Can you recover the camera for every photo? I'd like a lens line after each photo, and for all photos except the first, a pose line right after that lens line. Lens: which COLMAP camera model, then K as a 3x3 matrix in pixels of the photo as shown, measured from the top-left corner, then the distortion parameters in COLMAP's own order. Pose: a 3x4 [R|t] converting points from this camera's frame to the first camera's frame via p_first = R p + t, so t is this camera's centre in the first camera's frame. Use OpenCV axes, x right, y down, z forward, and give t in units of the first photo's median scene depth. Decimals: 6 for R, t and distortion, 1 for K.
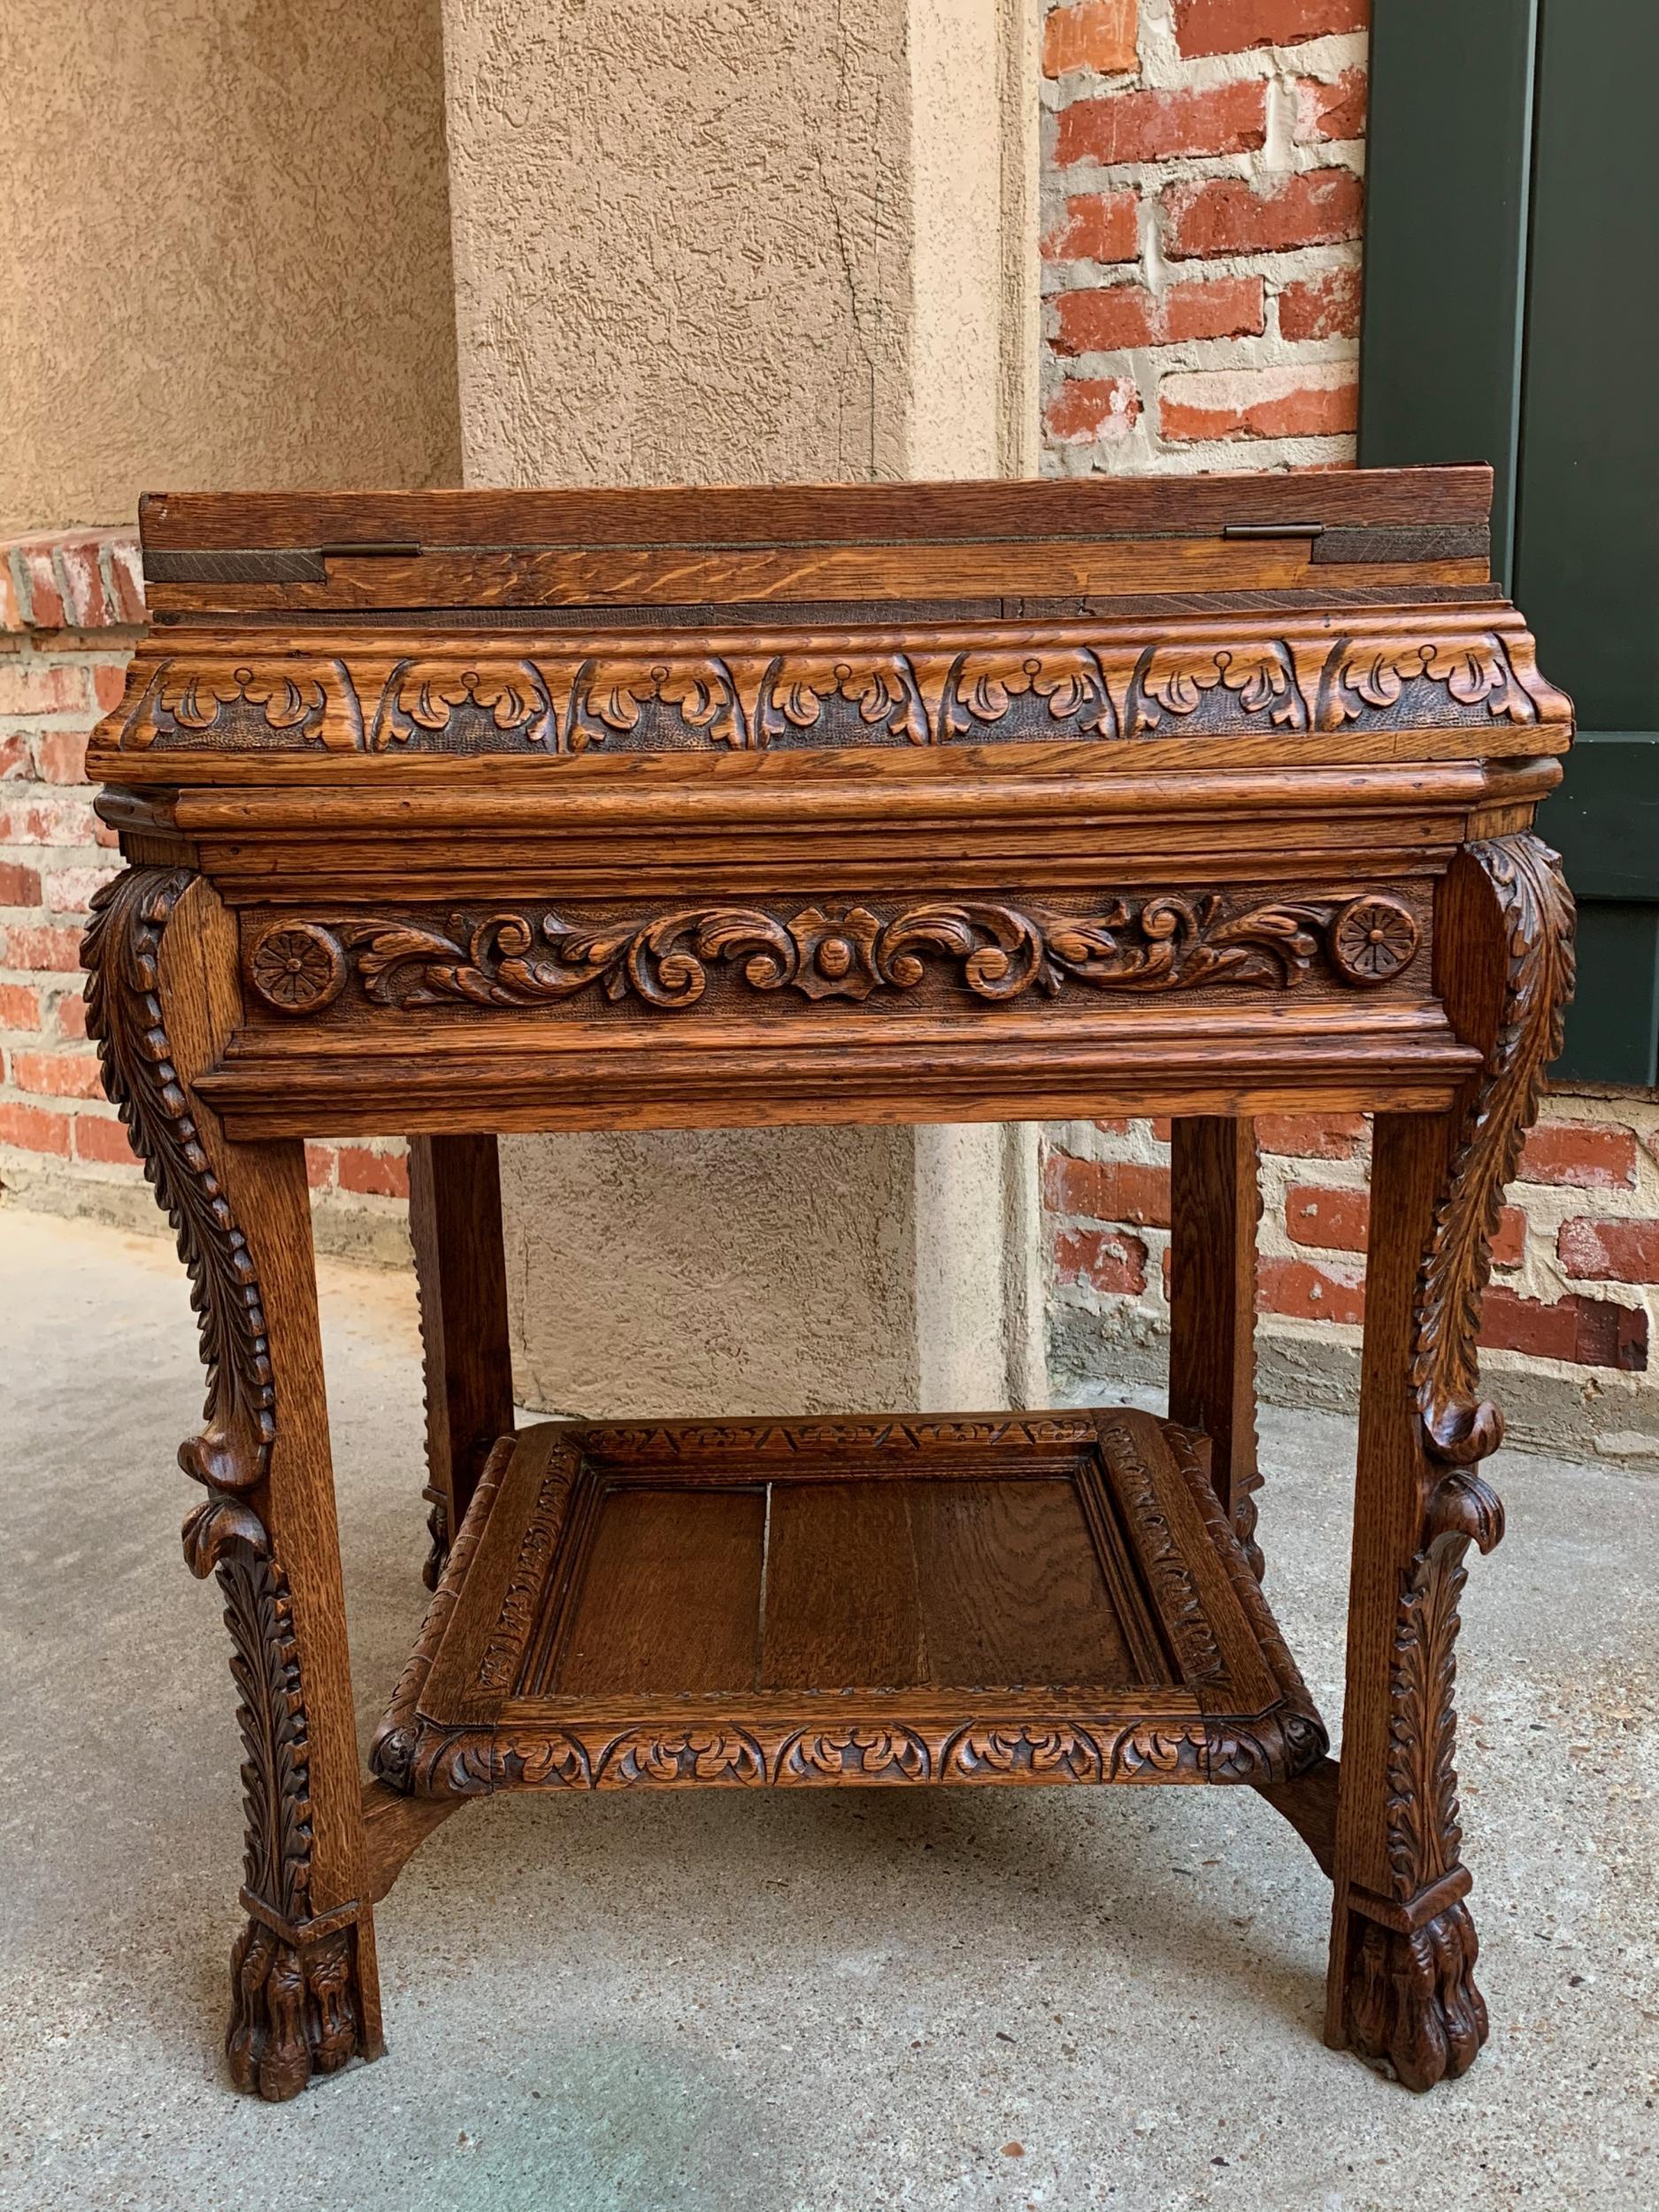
lens RADIAL K [[2208.2, 0, 837.7], [0, 2208.2, 1091.3], [0, 0, 1]] dist [0.011221, 0.000000]
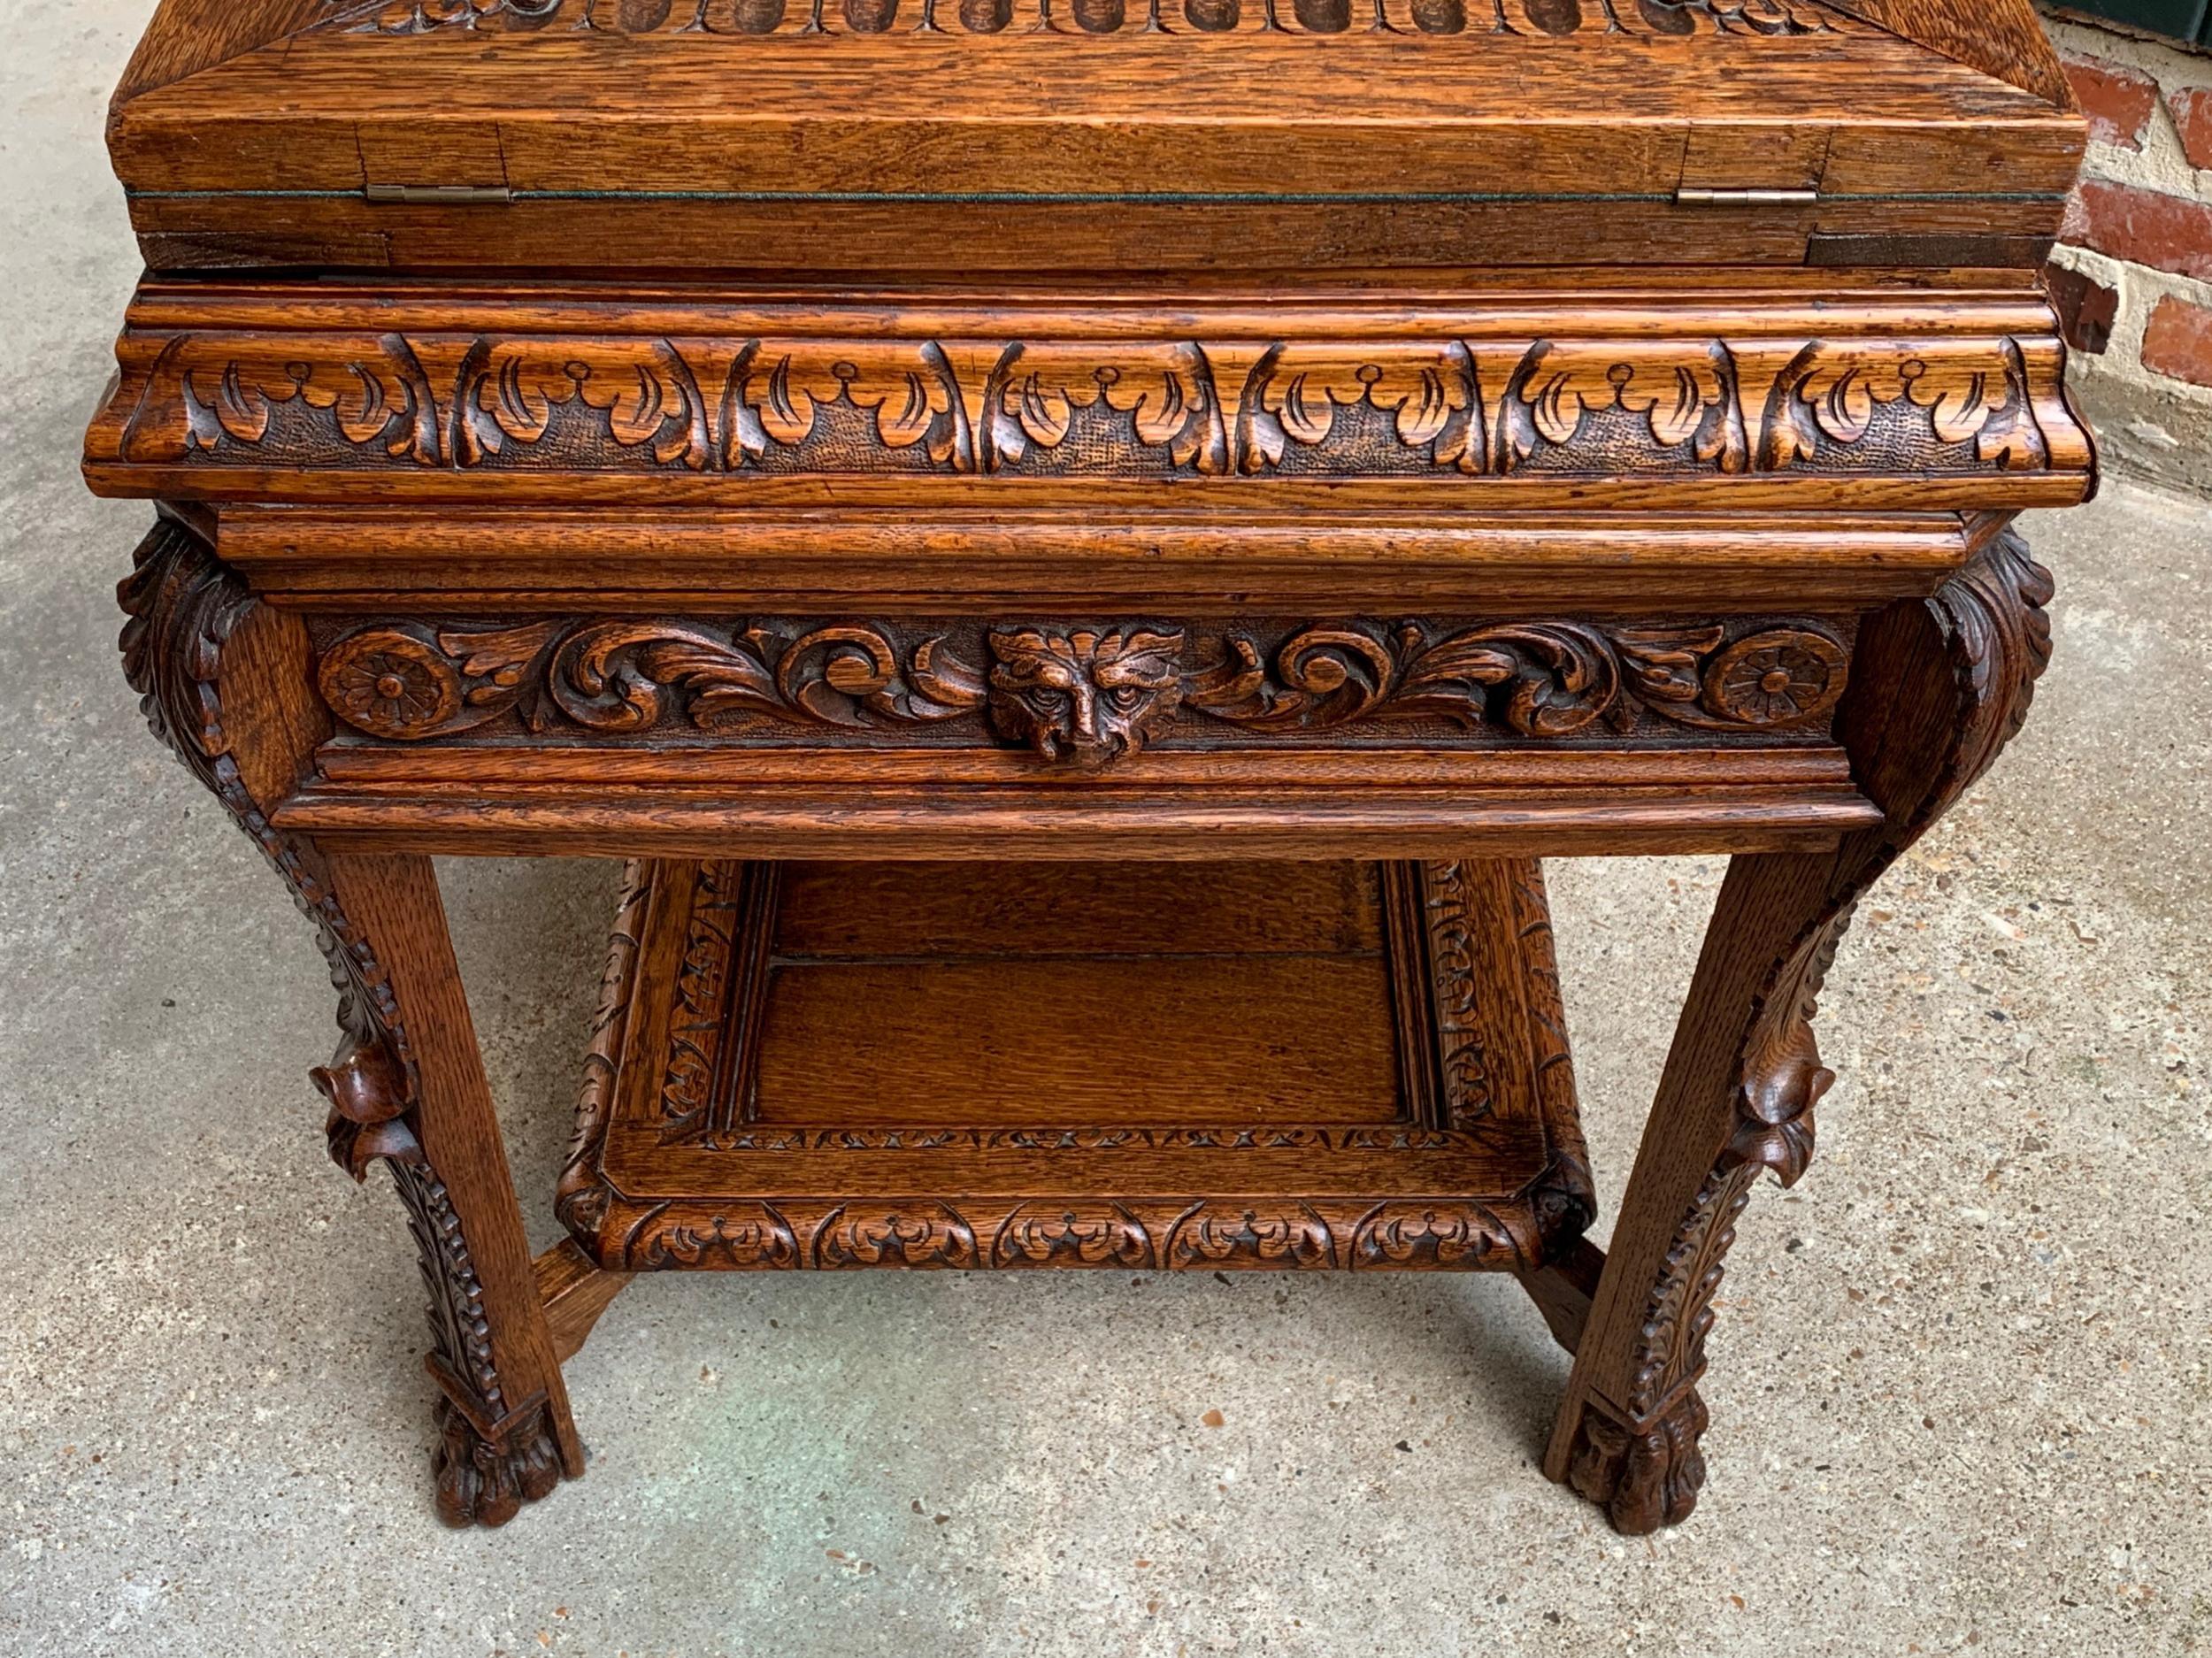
lens RADIAL K [[2638.7, 0, 1098.7], [0, 2638.7, 820.3], [0, 0, 1]] dist [0.018523, 0.000000]
pose [[0.998207, 0.052205, -0.029297, 0.026238], [-0.027316, 0.832688, 0.553068, -0.268772], [0.053268, -0.551275, 0.832621, 0.052893]]
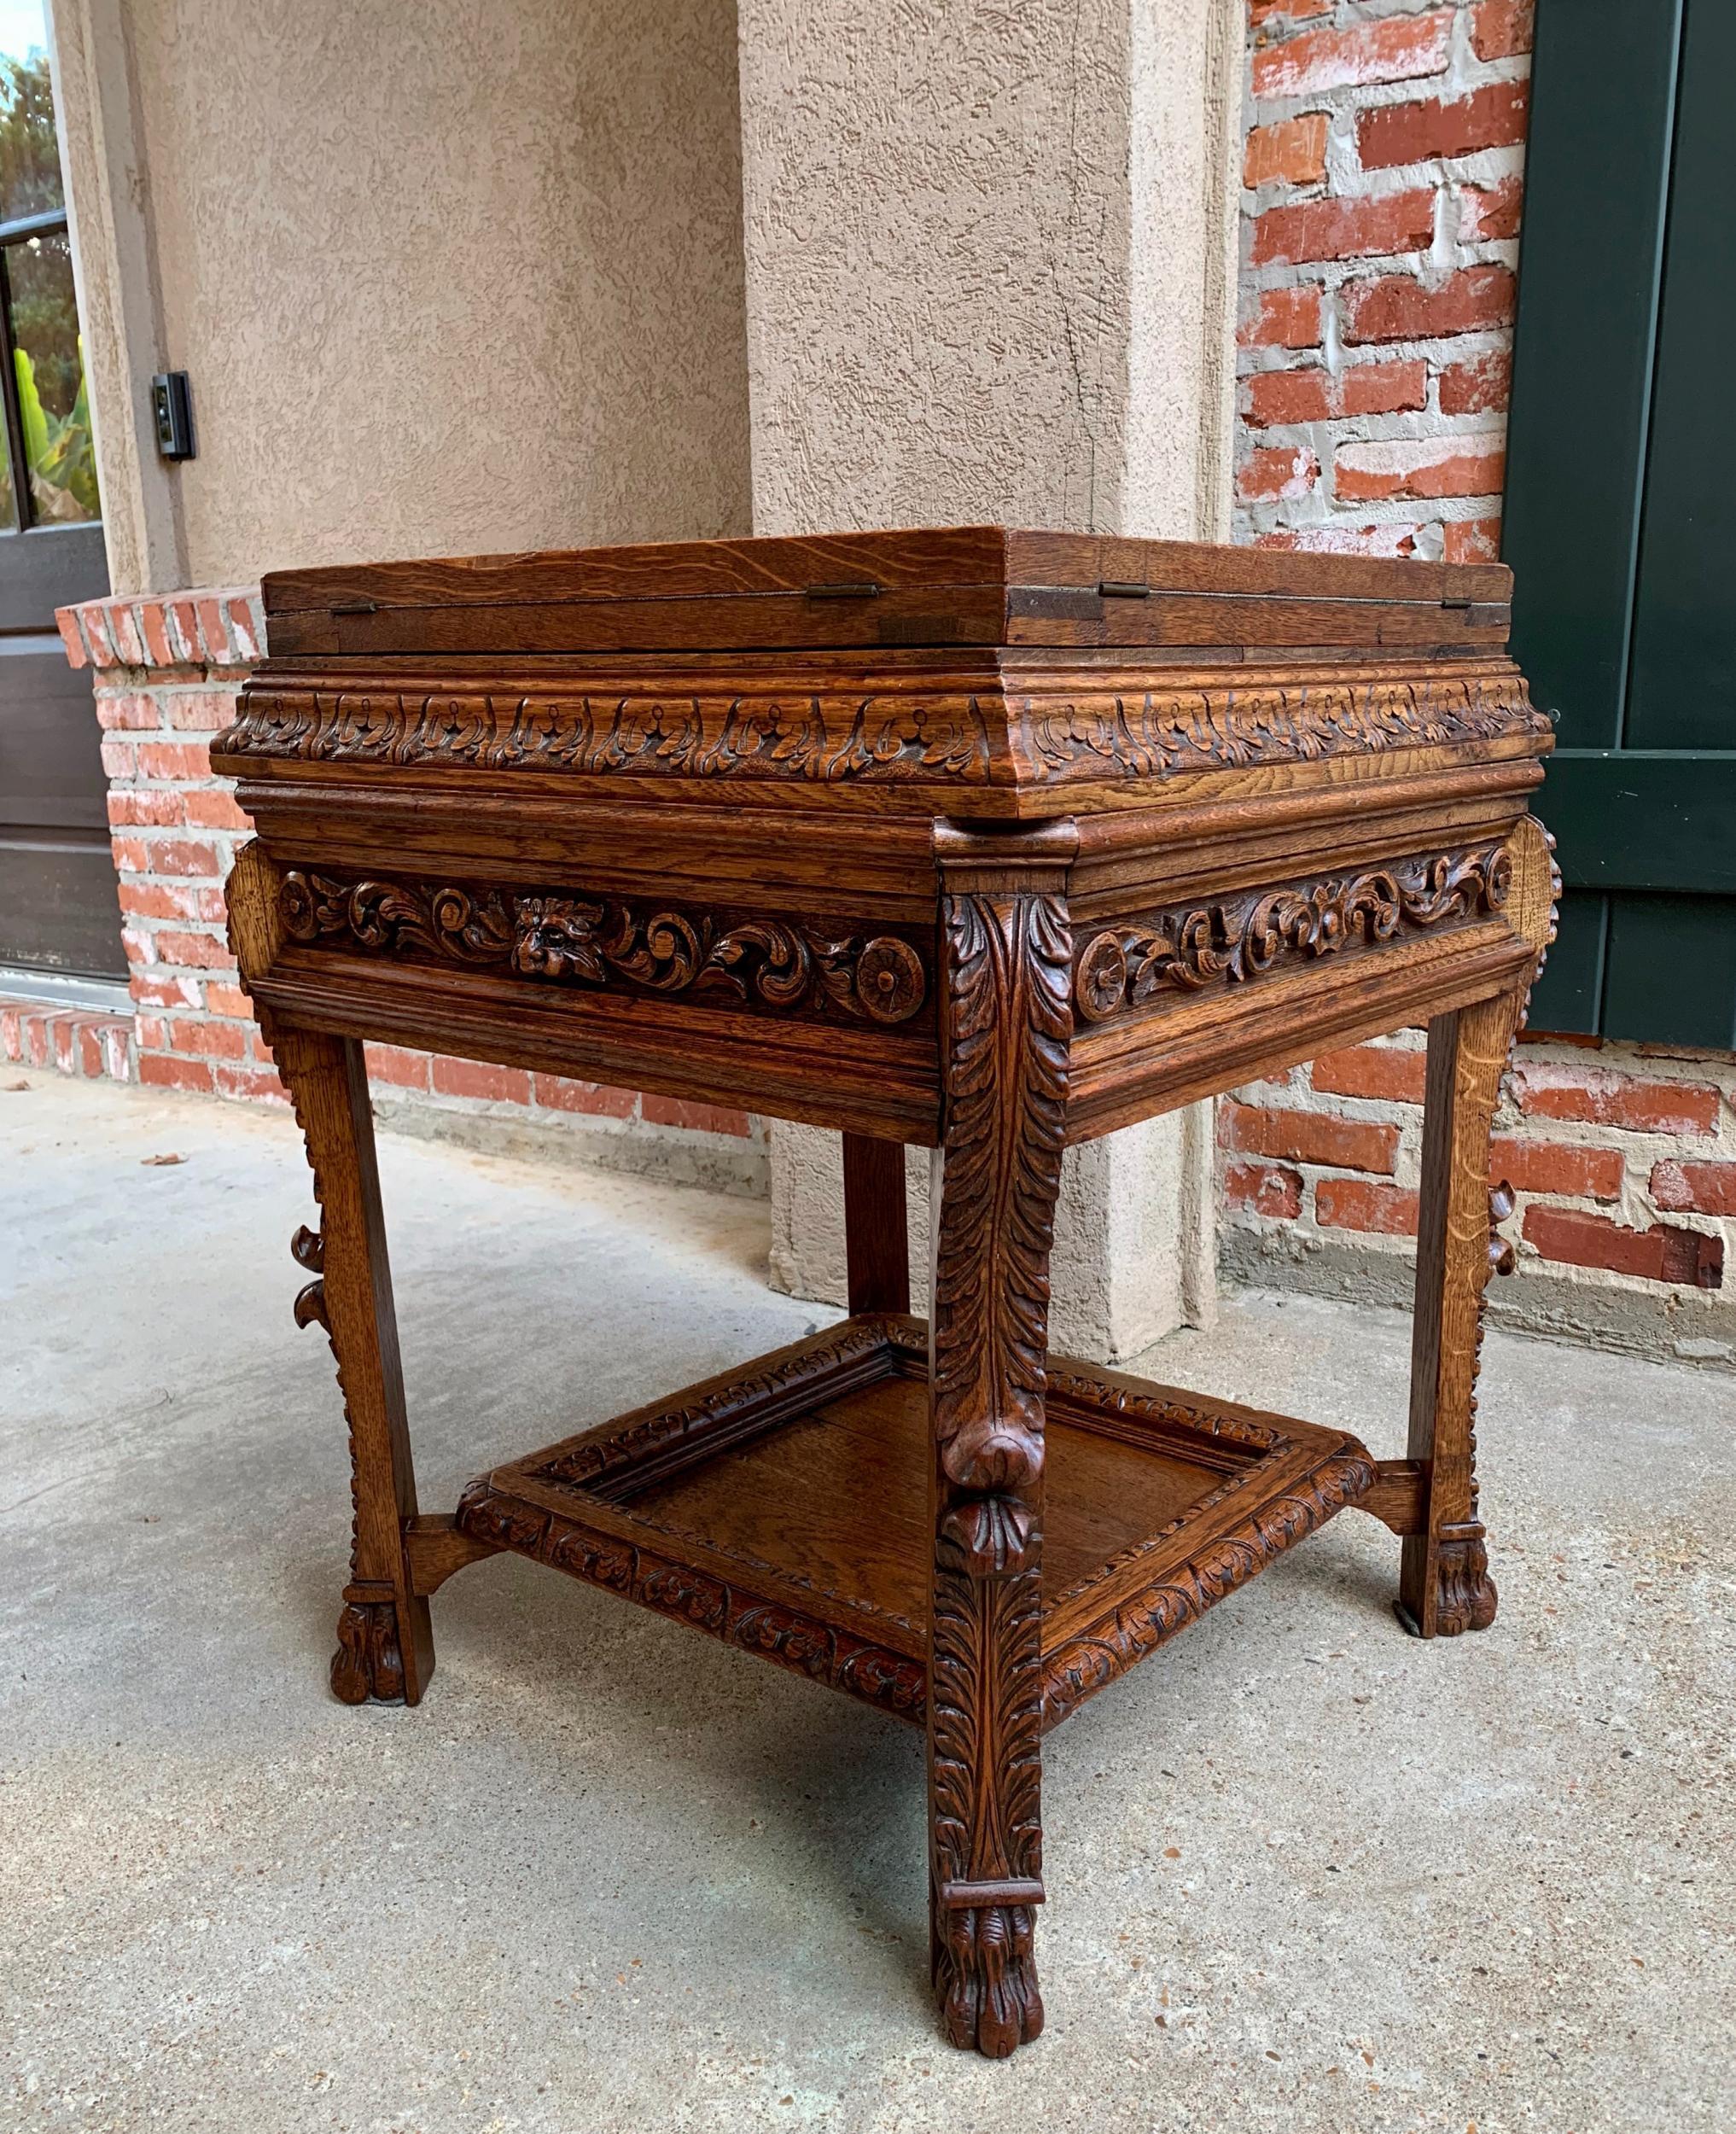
lens RADIAL K [[1891.8, 0, 889.5], [0, 1891.8, 1168.4], [0, 0, 1]] dist [0.008759, -0.000034]
pose [[0.996572, 0.021779, -0.079814, -0.003617], [-0.016979, 0.998034, 0.060329, 0.006961], [0.080971, -0.058767, 0.994982, -0.056223]]
